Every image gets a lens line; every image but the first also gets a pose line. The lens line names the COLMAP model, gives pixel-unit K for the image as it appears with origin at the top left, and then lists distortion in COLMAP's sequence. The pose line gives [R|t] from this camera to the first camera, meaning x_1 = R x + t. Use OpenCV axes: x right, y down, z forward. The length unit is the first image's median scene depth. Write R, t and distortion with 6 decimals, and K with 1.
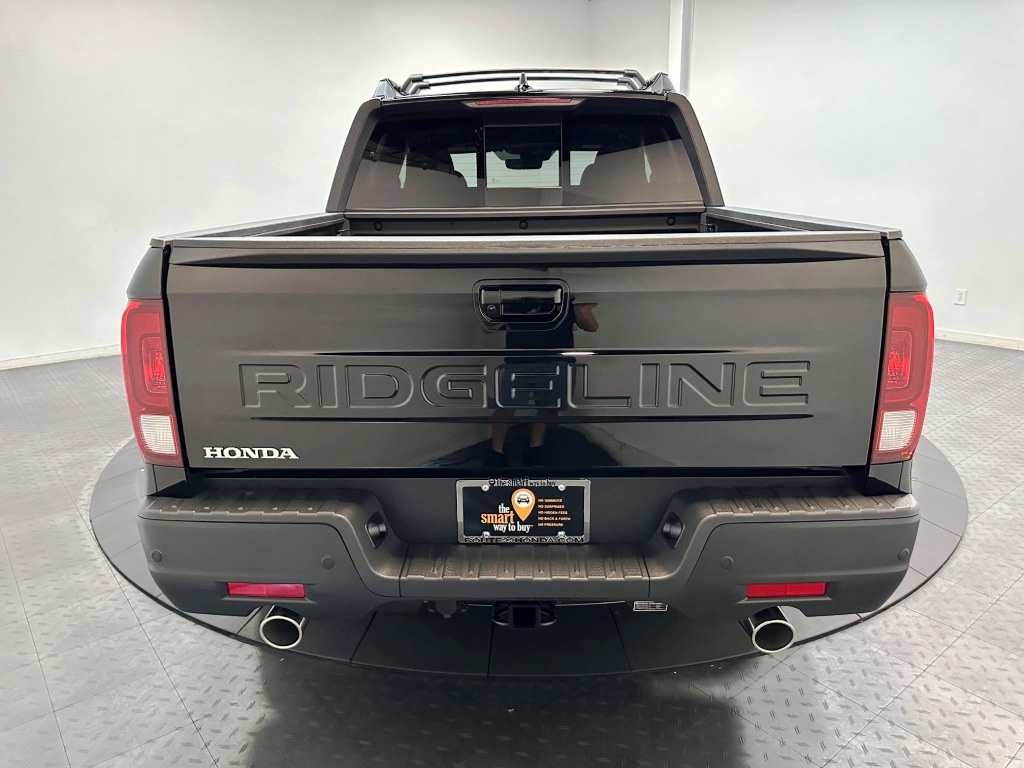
lens RADIAL K [[739.9, 0, 512.0], [0, 739.9, 384.0], [0, 0, 1]] dist [0.144865, -0.320558]
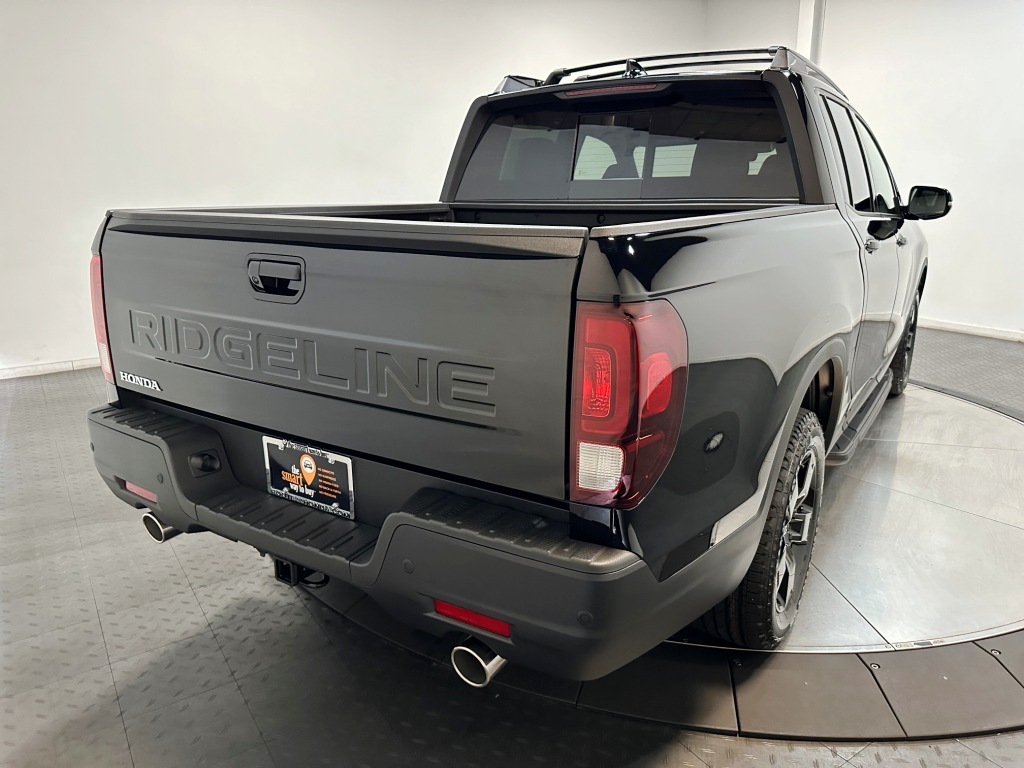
lens RADIAL K [[739.9, 0, 512.0], [0, 739.9, 384.0], [0, 0, 1]] dist [0.144865, -0.320558]
pose [[0.846401, 0.150779, -0.510756, 0.783171], [-0.149821, 0.987764, 0.043319, -0.048804], [0.511038, 0.039857, 0.858634, 0.222504]]
